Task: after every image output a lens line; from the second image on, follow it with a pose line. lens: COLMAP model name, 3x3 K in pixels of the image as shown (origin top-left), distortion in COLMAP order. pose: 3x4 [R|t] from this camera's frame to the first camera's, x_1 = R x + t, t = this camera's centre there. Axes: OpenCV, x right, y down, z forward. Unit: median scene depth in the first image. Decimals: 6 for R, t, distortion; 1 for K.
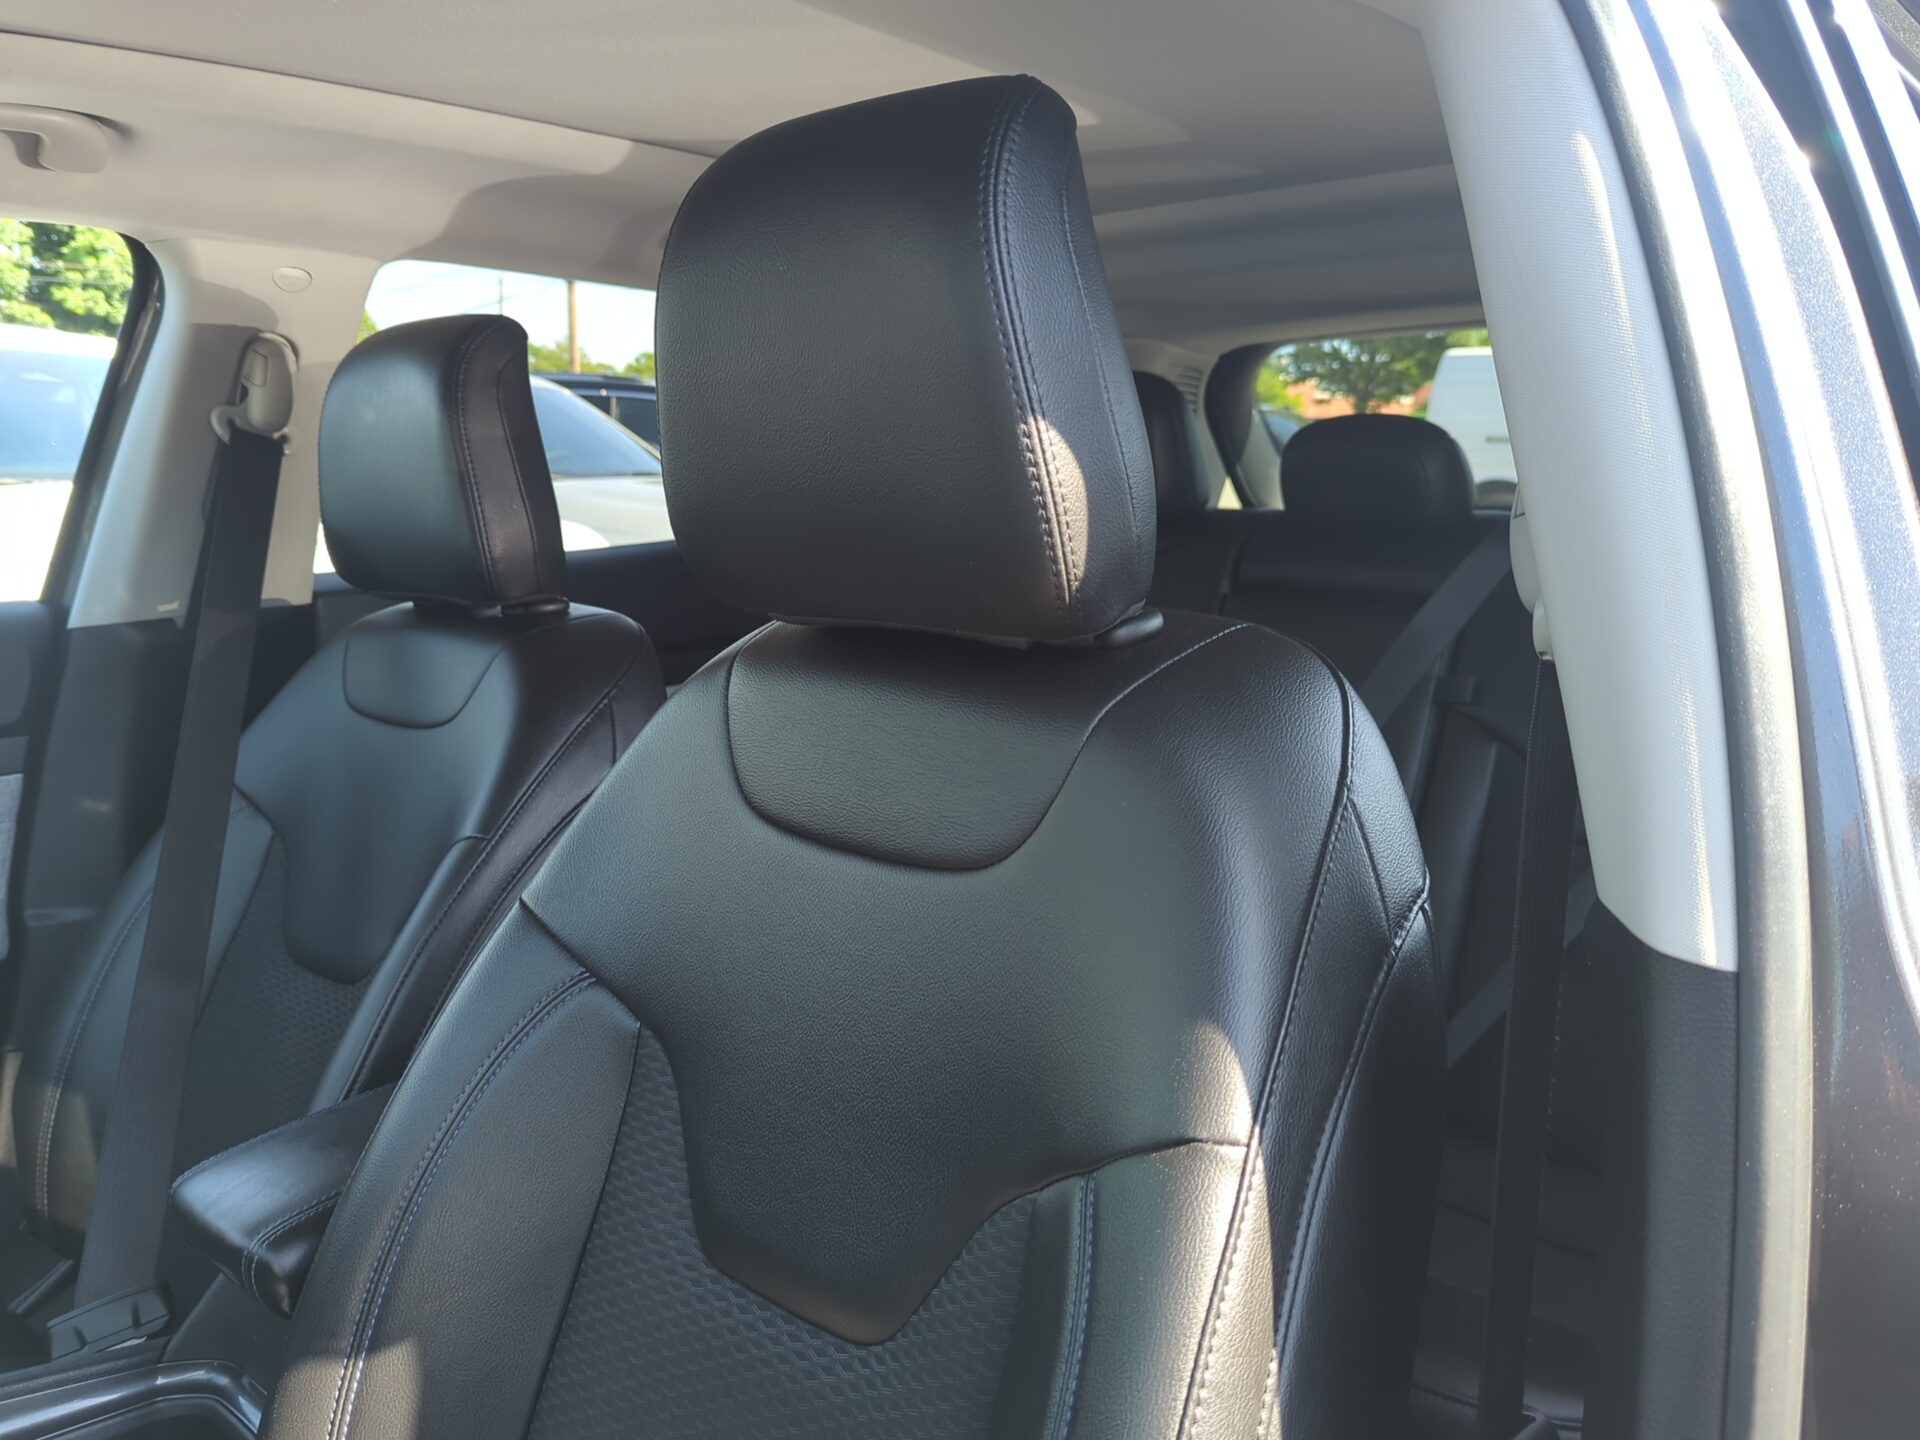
lens RADIAL K [[1558.5, 0, 973.7], [0, 1558.5, 719.1], [0, 0, 1]] dist [0.042061, -0.043041]
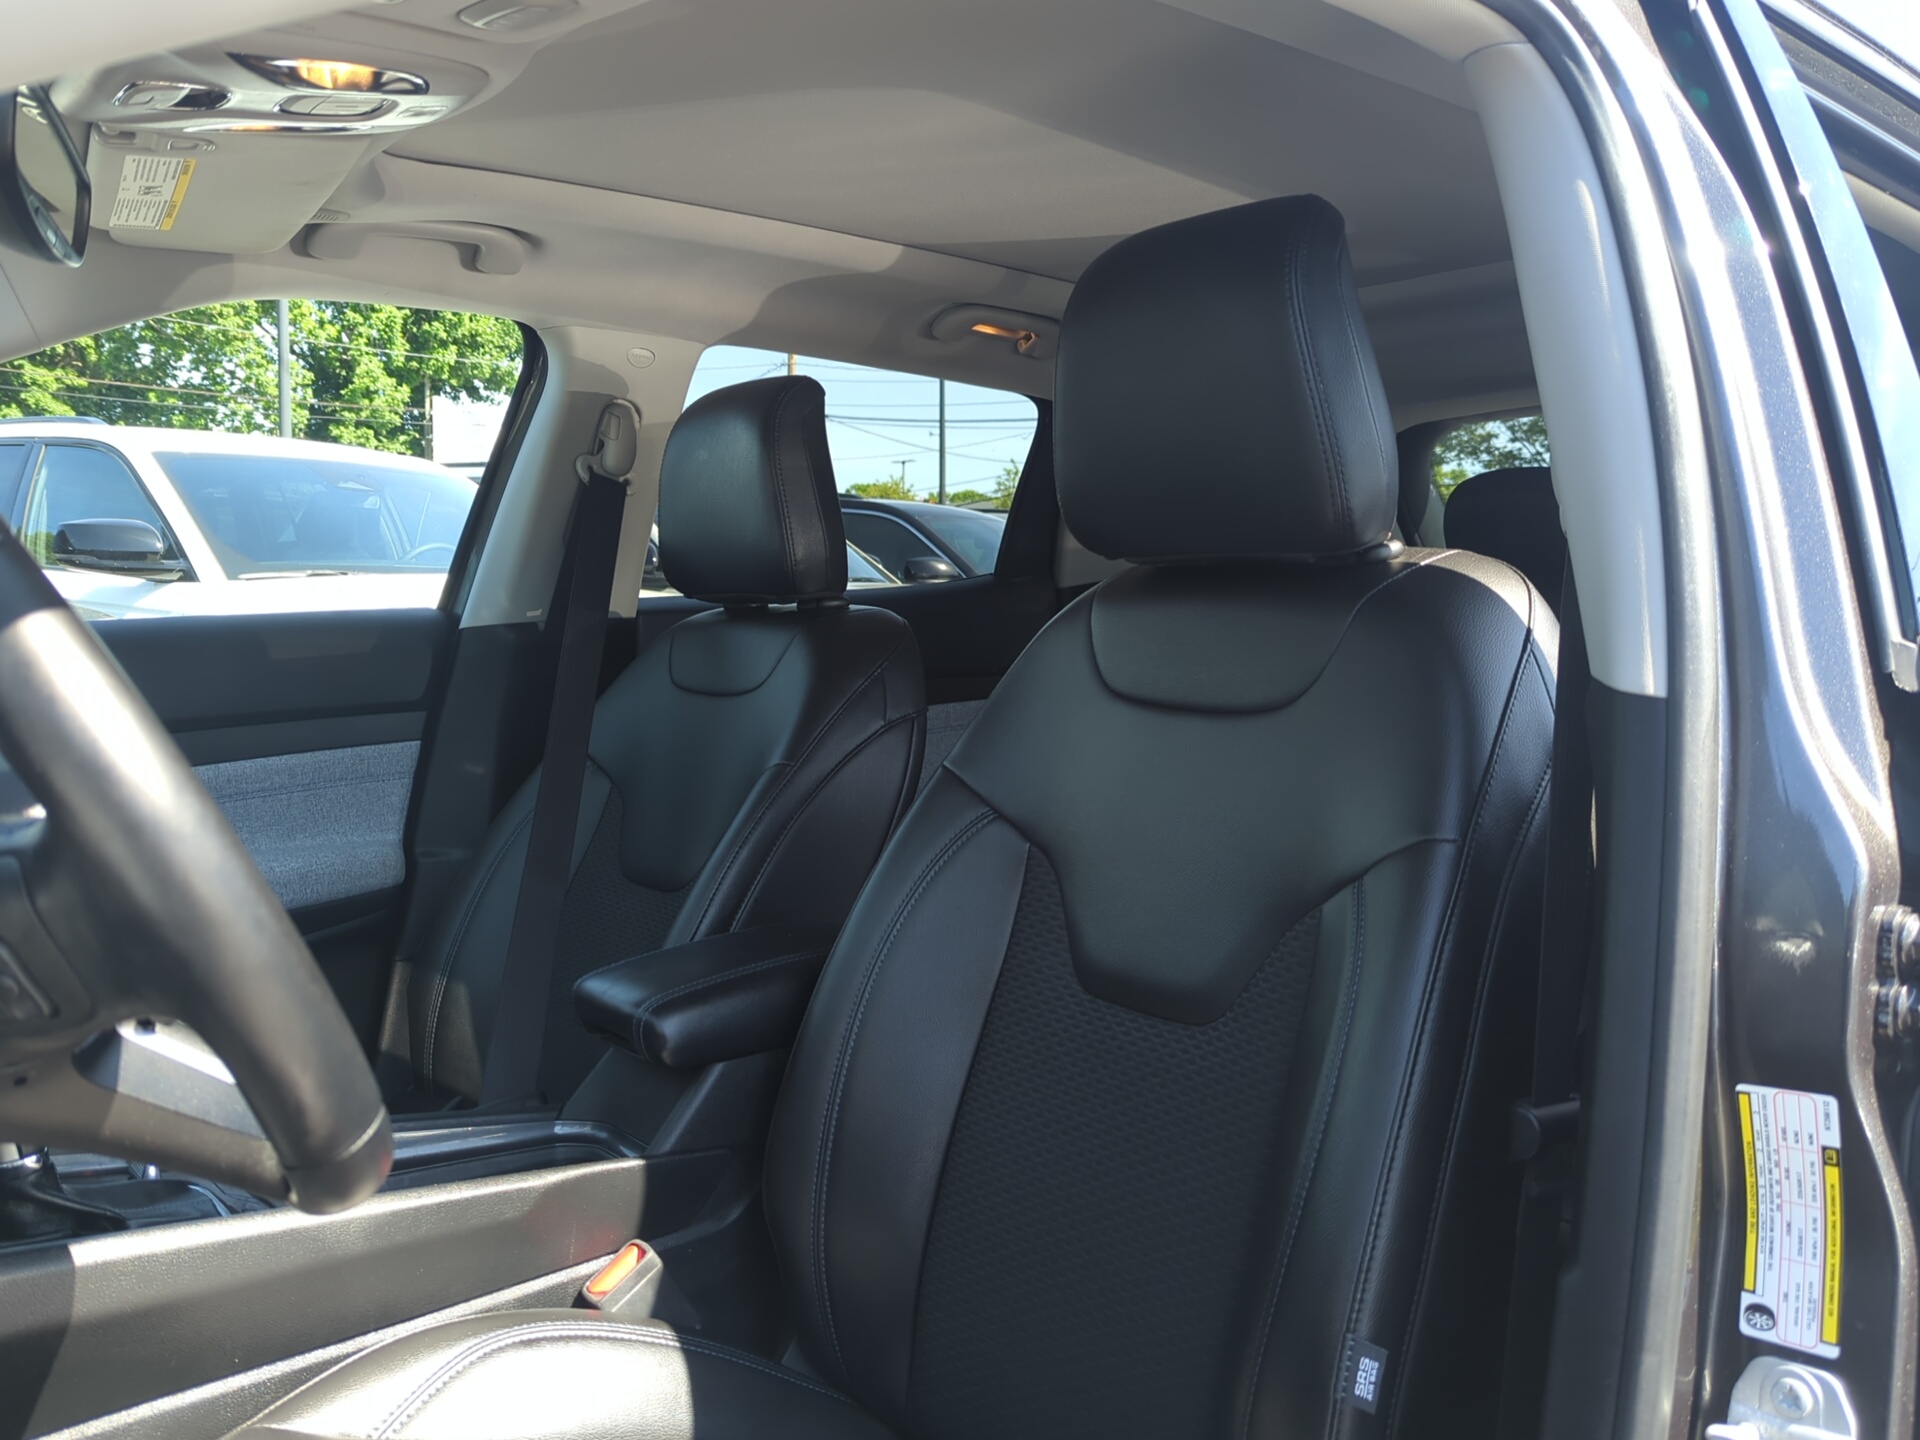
lens RADIAL K [[1558.5, 0, 976.9], [0, 1558.5, 730.1], [0, 0, 1]] dist [0.042061, -0.043041]
pose [[0.992201, 0.014936, -0.123752, 0.000866], [-0.024041, 0.997085, -0.072411, 0.109750], [0.122310, 0.074821, 0.989668, -0.208508]]
